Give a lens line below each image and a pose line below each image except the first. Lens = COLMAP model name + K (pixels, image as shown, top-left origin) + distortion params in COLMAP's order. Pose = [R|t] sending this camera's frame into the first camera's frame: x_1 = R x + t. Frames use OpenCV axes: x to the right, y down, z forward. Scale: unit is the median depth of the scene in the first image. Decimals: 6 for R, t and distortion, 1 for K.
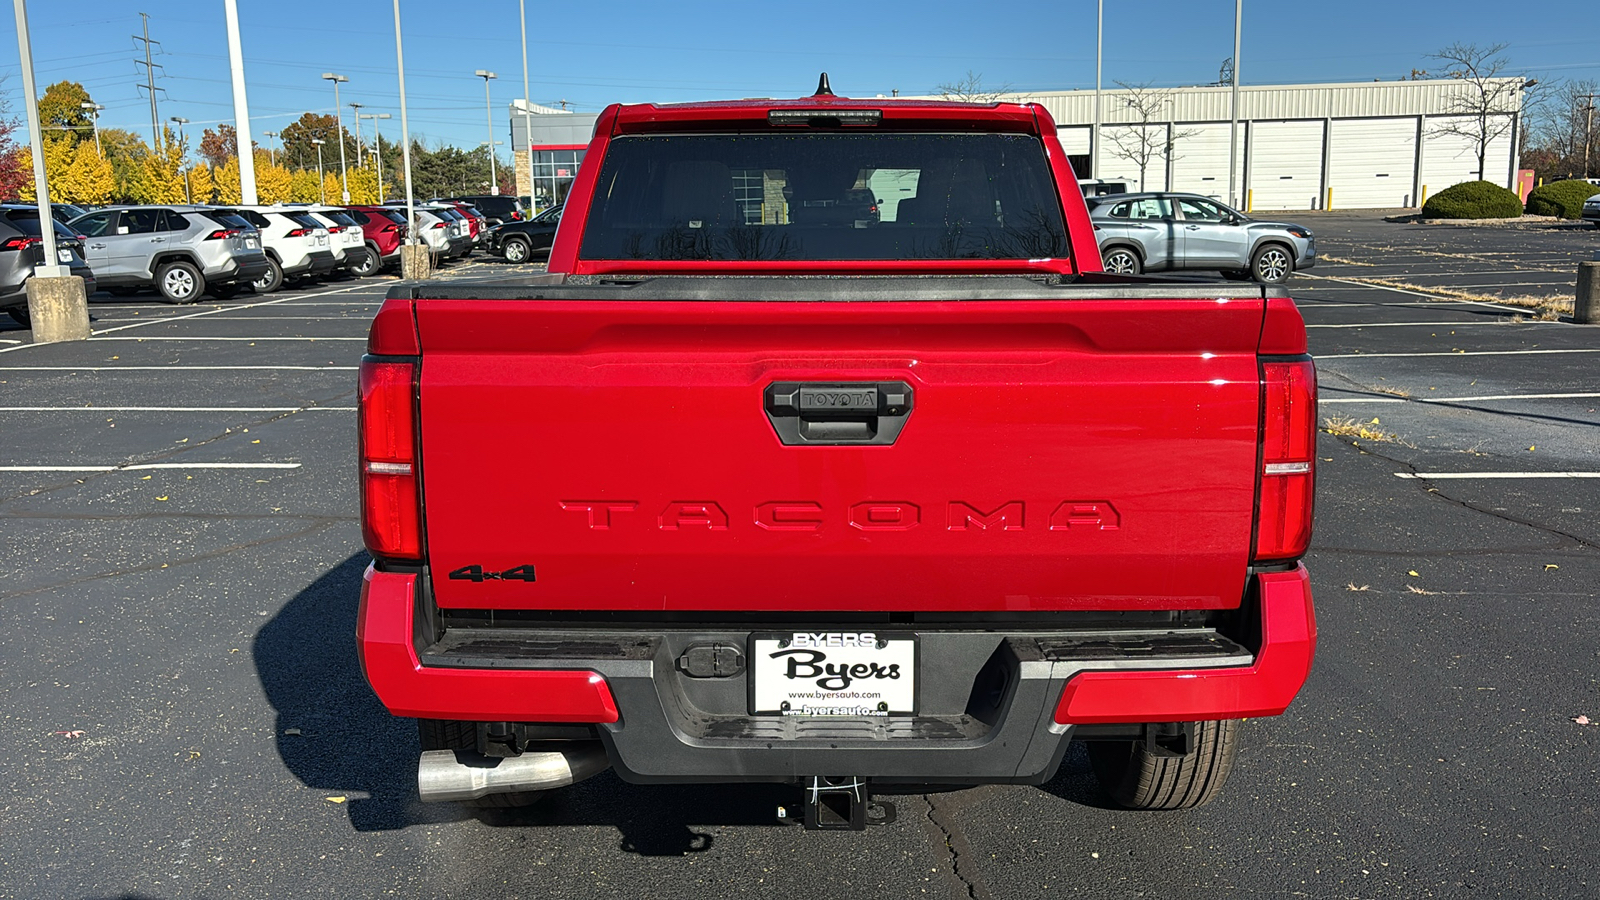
lens RADIAL K [[1397.2, 0, 800.2], [0, 1397.2, 463.9], [0, 0, 1]] dist [0.029008, 0.000089]
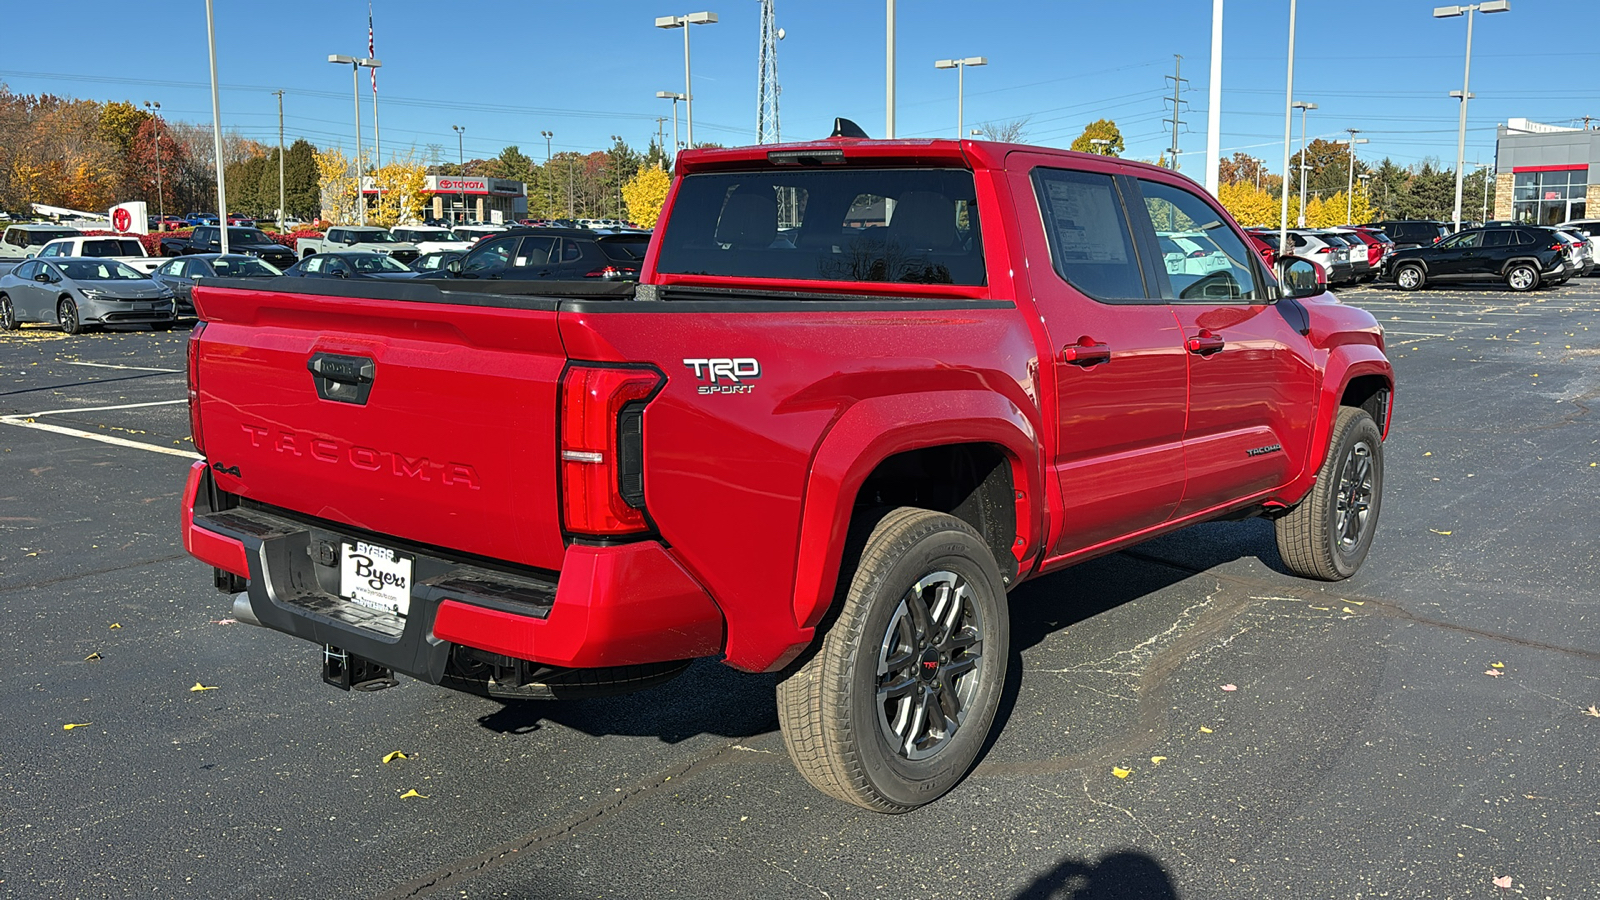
lens RADIAL K [[1397.2, 0, 861.1], [0, 1397.2, 420.3], [0, 0, 1]] dist [0.029008, 0.000089]
pose [[0.791590, 0.094665, -0.603675, 0.720006], [-0.122782, 0.992419, -0.005376, -0.029446], [0.598590, 0.078376, 0.797212, 0.118898]]
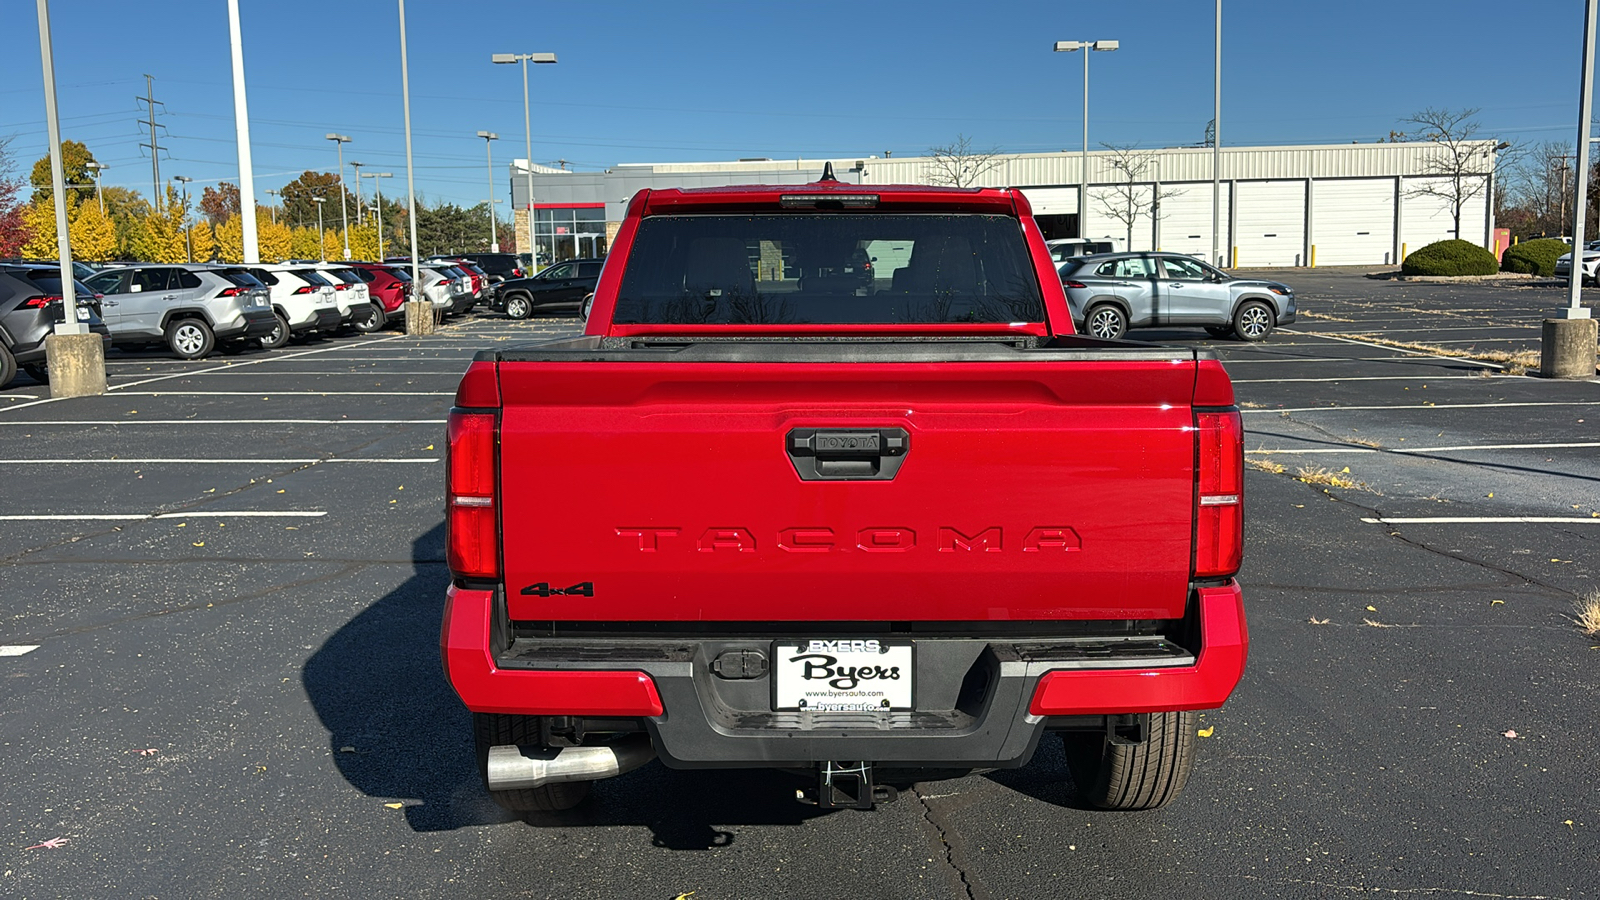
lens RADIAL K [[1394.2, 0, 814.7], [0, 1394.2, 425.5], [0, 0, 1]] dist [0.062789, -0.087799]
pose [[0.999897, -0.001401, 0.014306, -0.010365], [0.002336, 0.997846, -0.065551, 0.010102], [-0.014184, 0.065577, 0.997747, -0.116814]]
